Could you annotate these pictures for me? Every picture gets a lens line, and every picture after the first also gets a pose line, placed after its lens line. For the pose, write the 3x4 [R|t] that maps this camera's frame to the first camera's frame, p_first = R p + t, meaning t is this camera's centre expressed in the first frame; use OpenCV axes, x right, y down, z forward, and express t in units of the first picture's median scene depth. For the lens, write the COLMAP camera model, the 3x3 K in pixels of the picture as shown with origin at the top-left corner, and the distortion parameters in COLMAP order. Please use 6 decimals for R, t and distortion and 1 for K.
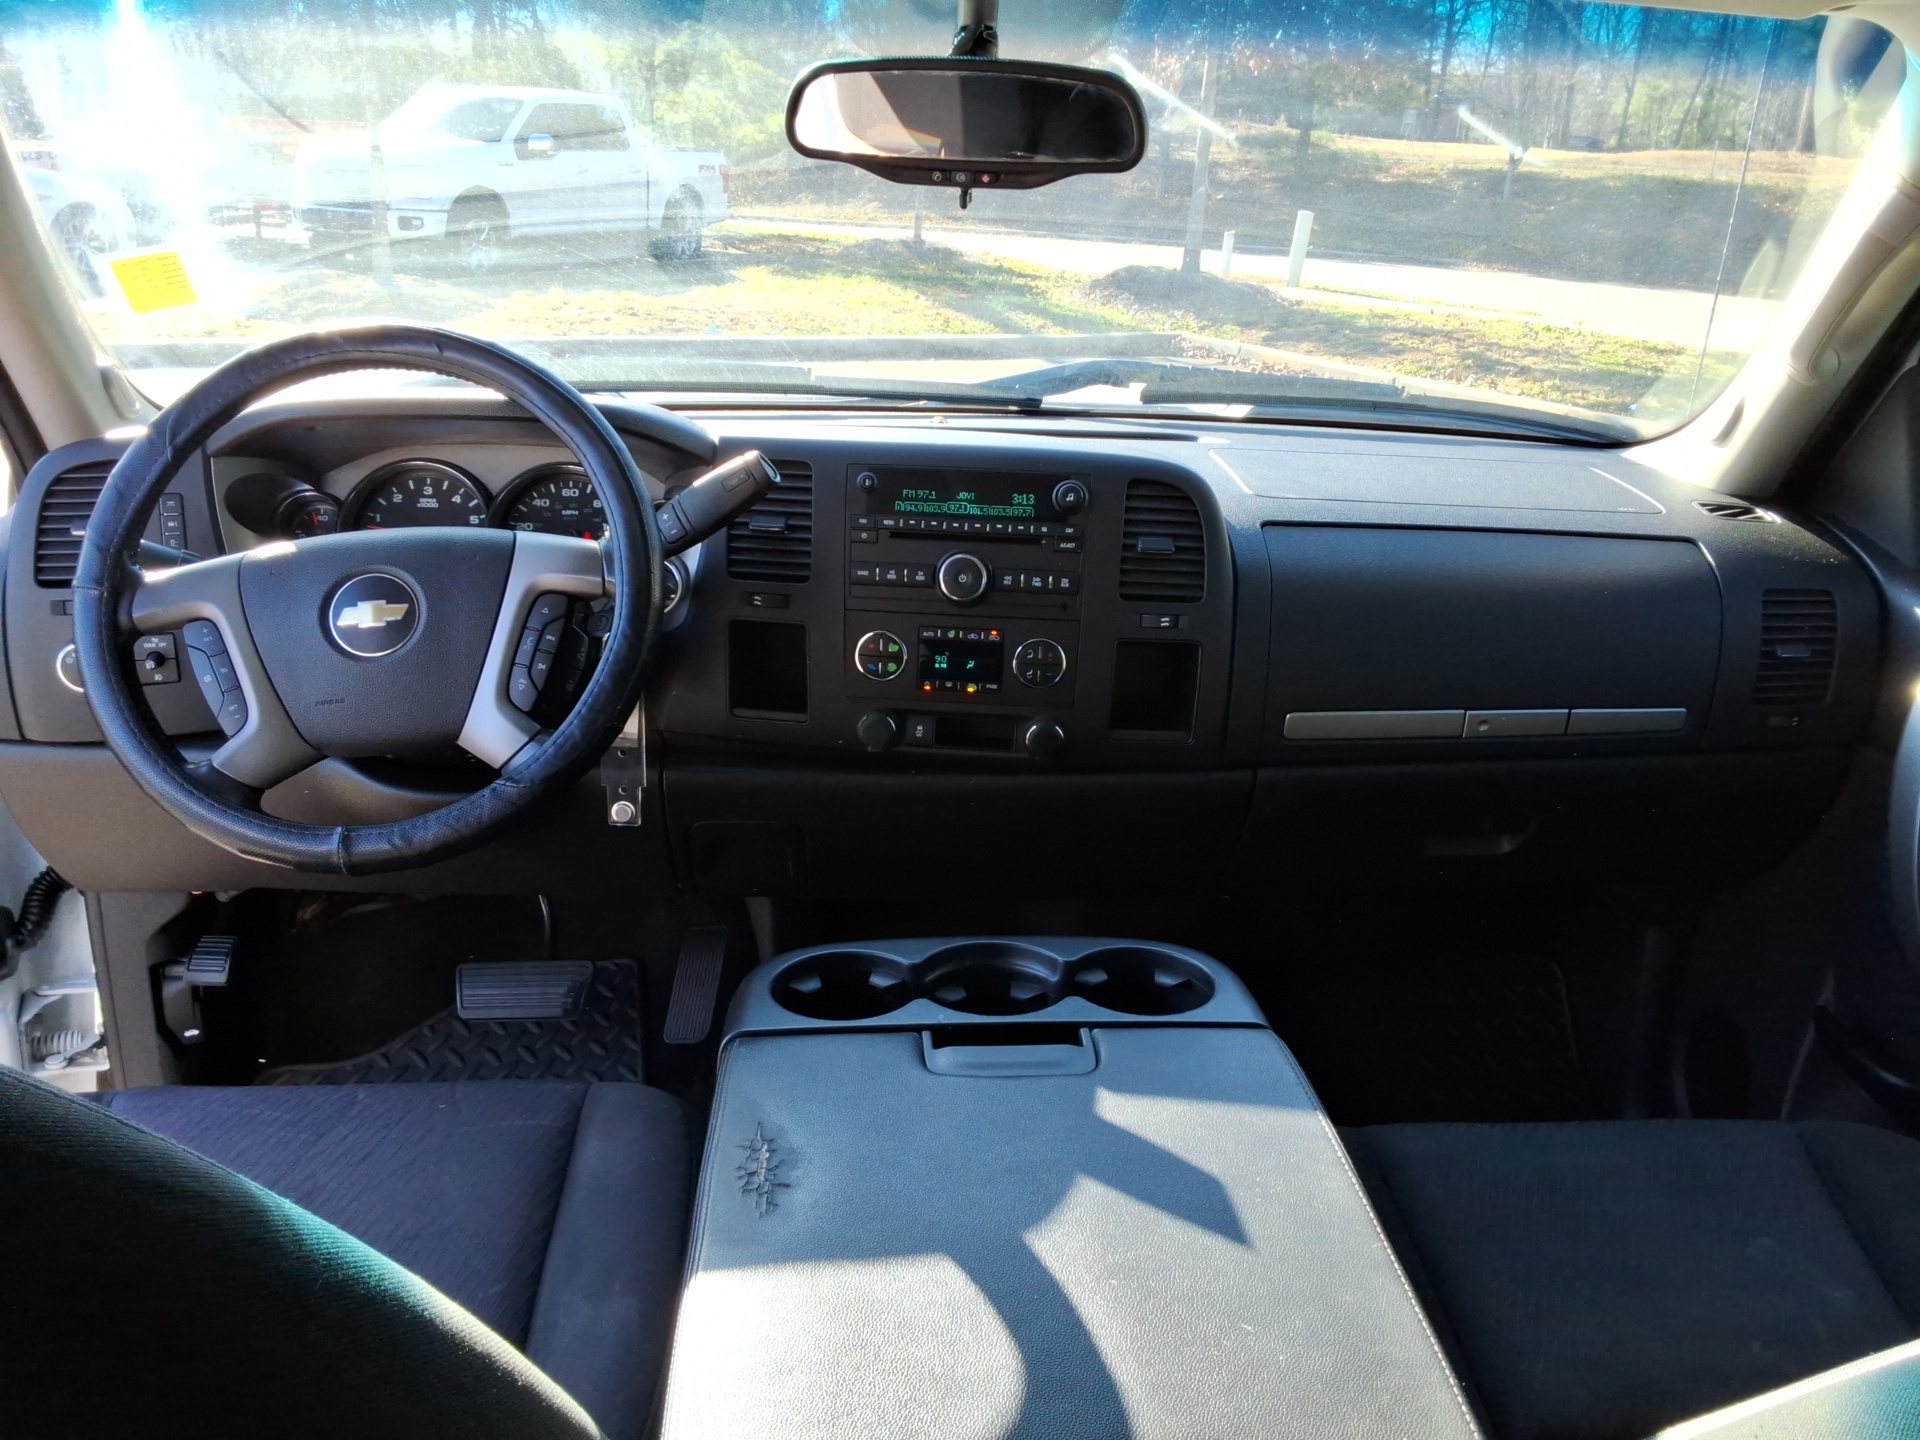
lens RADIAL K [[1546.0, 0, 971.2], [0, 1546.0, 699.6], [0, 0, 1]] dist [0.100663, -0.152421]
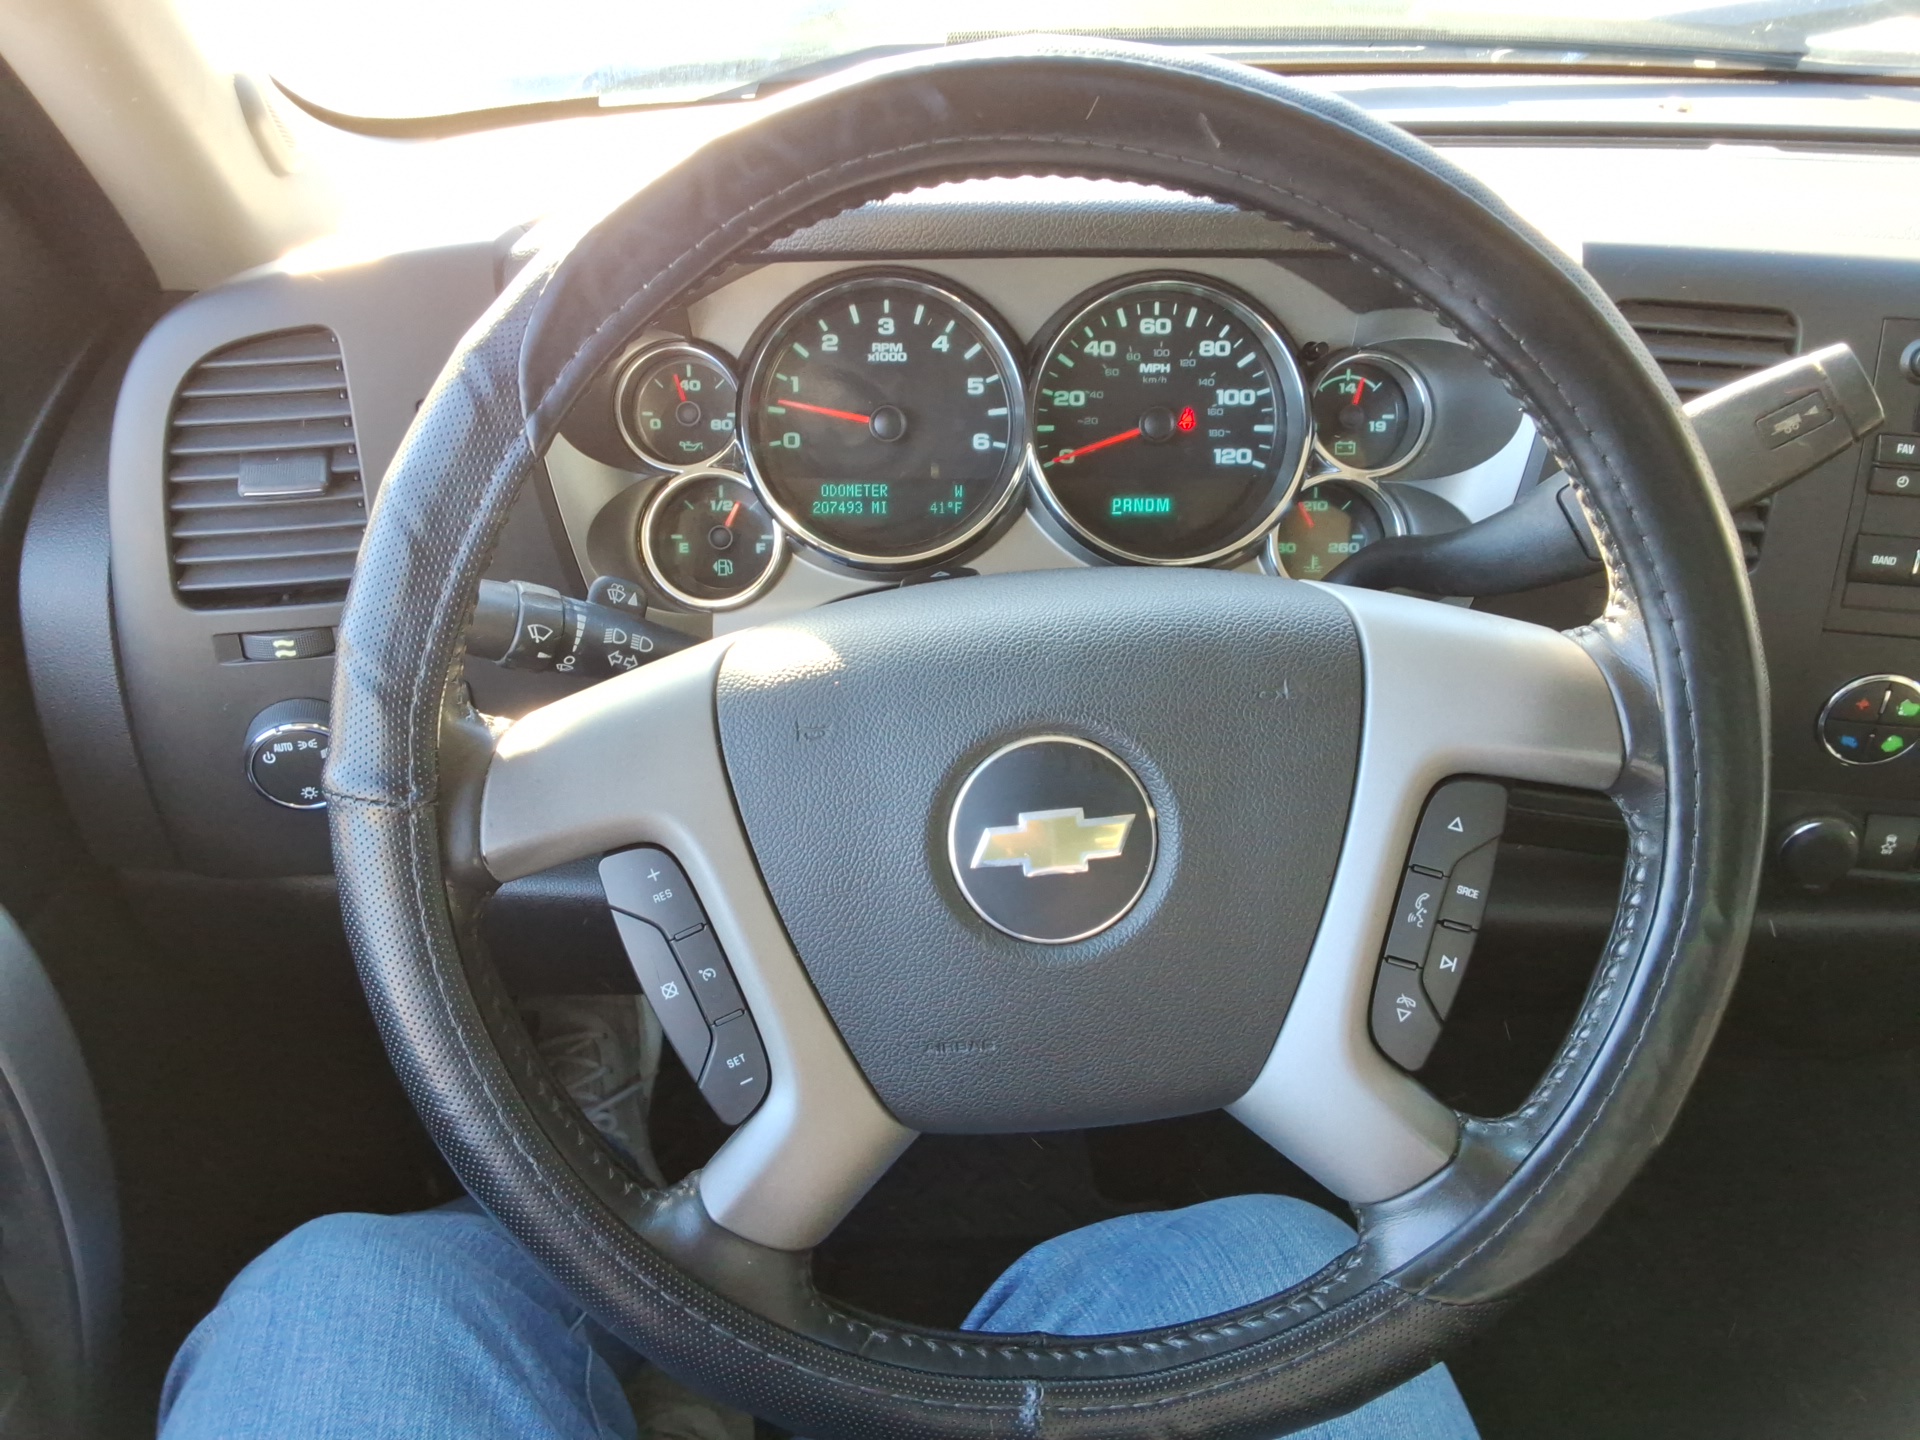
lens RADIAL K [[1534.6, 0, 973.6], [0, 1534.6, 703.5], [0, 0, 1]] dist [0.129493, -0.198176]
pose [[0.999621, 0.014781, -0.023215, -0.333341], [-0.007775, 0.960849, 0.276964, -0.169459], [0.026400, -0.276679, 0.960600, 0.527423]]
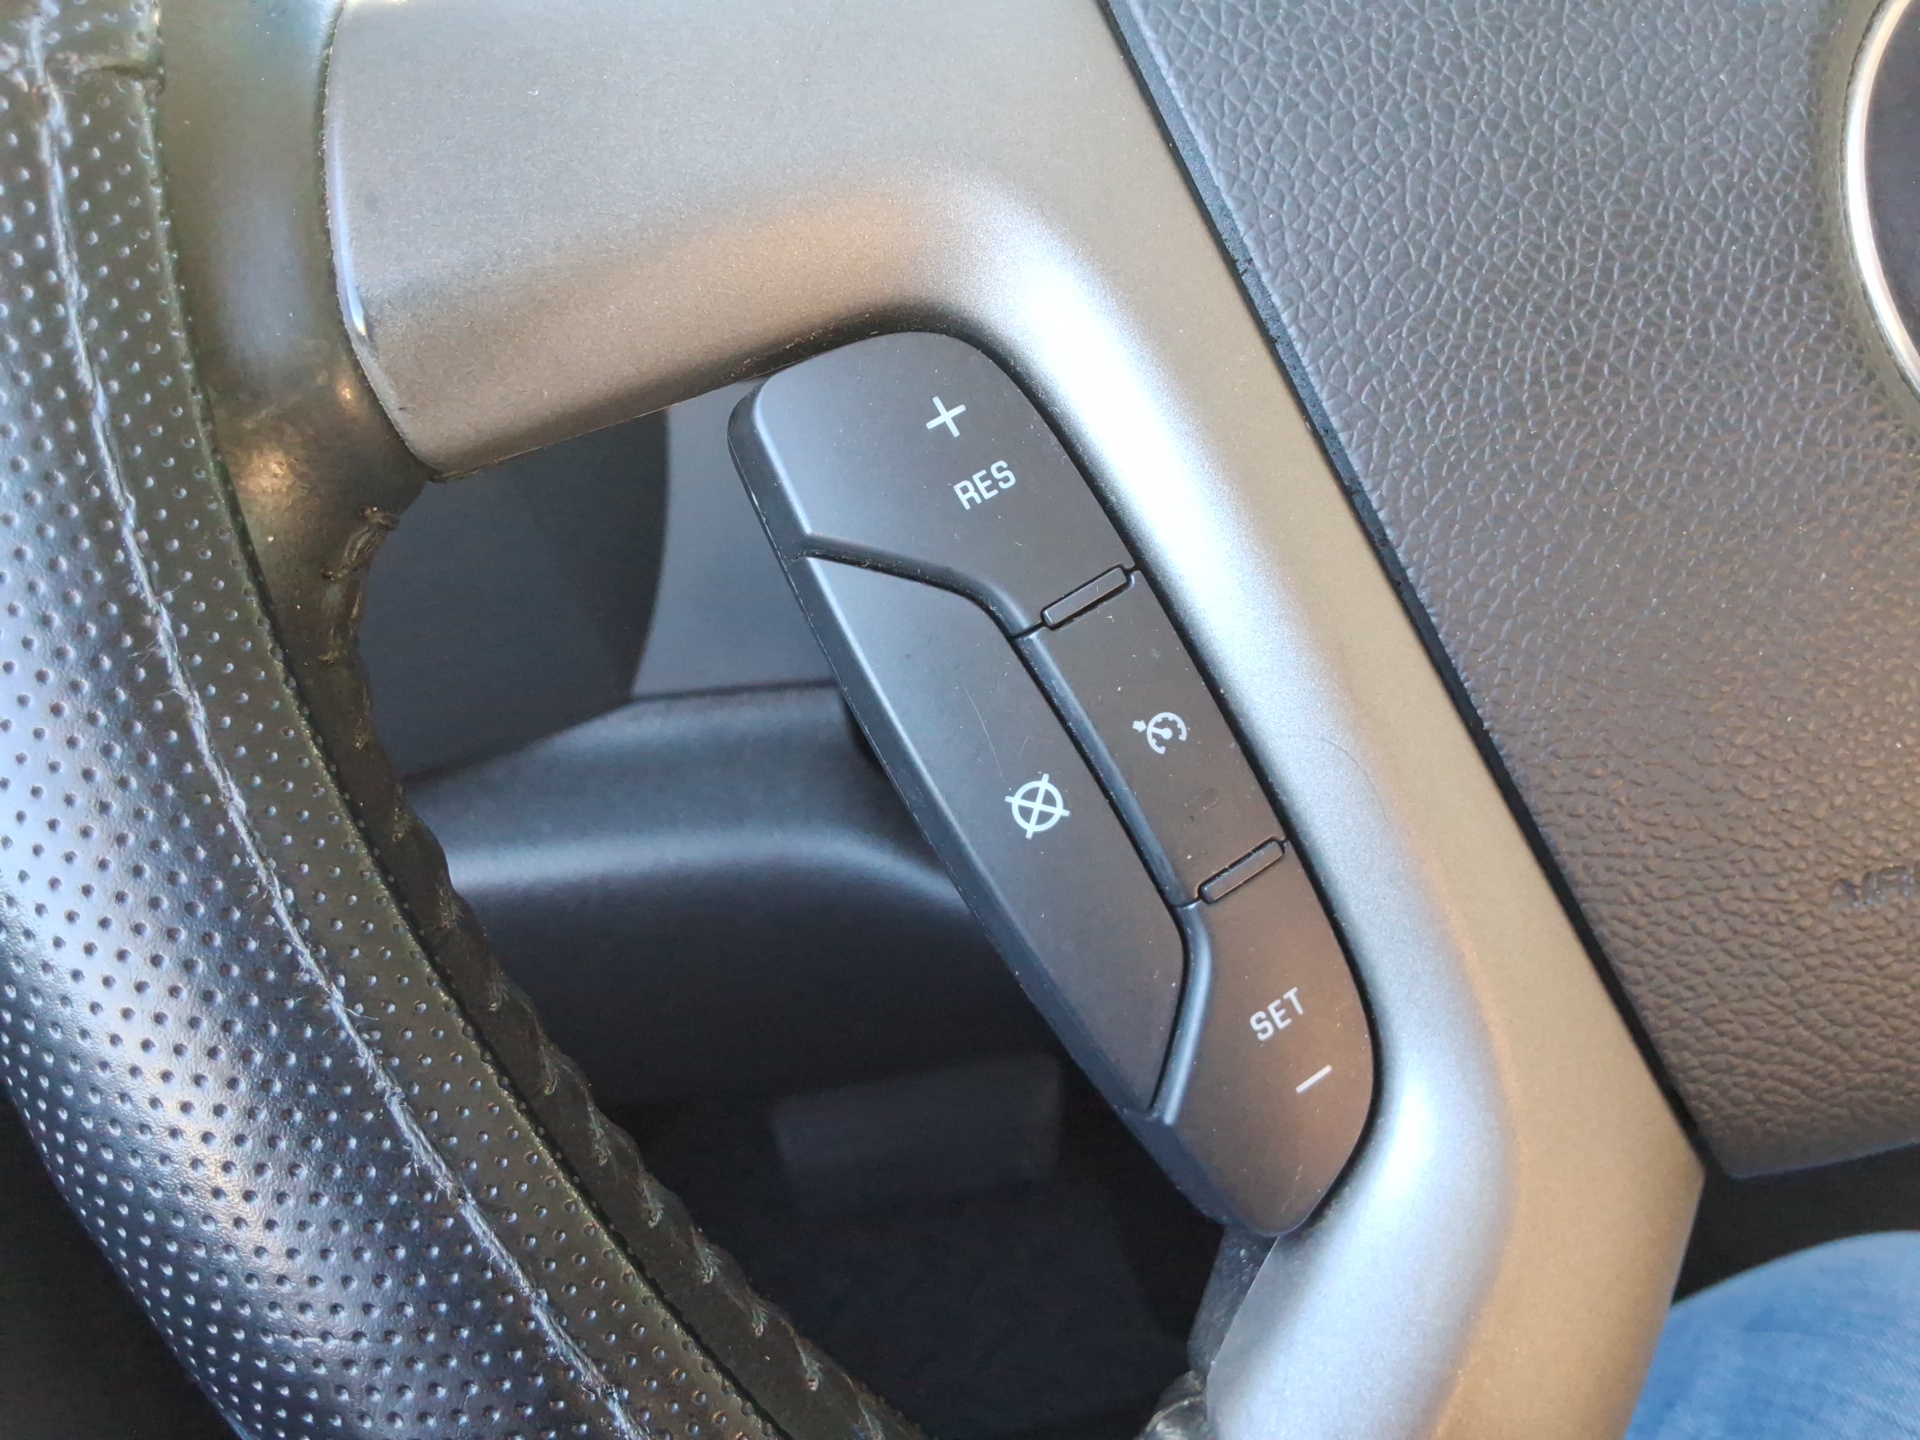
lens RADIAL K [[1518.5, 0, 963.0], [0, 1518.5, 683.8], [0, 0, 1]] dist [0.078955, -0.144343]
pose [[0.987740, -0.105336, 0.115208, -0.424502], [0.081561, 0.977509, 0.194483, -0.038986], [-0.133103, -0.182702, 0.974117, 0.744584]]
